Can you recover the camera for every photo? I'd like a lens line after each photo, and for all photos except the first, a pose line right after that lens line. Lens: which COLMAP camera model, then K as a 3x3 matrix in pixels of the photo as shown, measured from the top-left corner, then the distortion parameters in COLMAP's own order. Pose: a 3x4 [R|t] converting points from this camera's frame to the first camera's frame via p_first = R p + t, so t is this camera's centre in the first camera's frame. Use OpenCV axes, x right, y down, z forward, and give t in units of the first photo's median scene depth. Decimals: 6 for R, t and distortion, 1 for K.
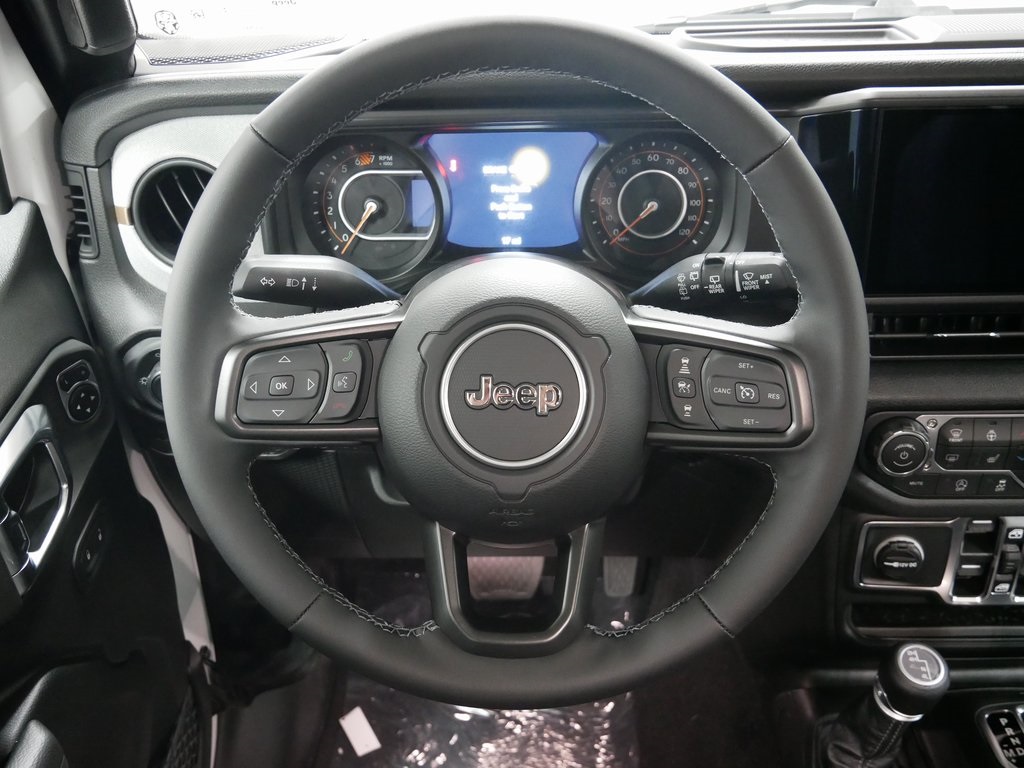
lens RADIAL K [[1130.4, 0, 512.0], [0, 1130.4, 384.0], [0, 0, 1]] dist [-0.000001, 0.042175]
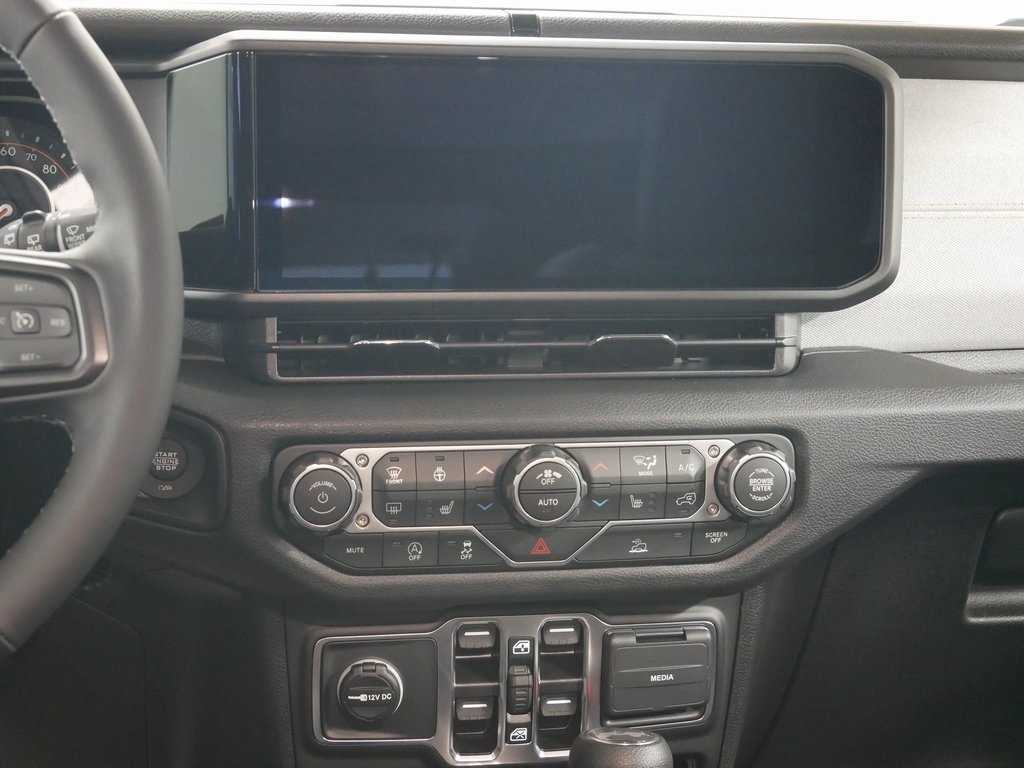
lens RADIAL K [[1856.6, 0, 512.0], [0, 1856.6, 384.0], [0, 0, 1]] dist [0.008207, 0.162809]
pose [[0.980595, -0.004264, 0.195996, 0.211037], [0.059310, 0.959364, -0.275867, 0.312665], [-0.186855, 0.282139, 0.941001, -0.190704]]
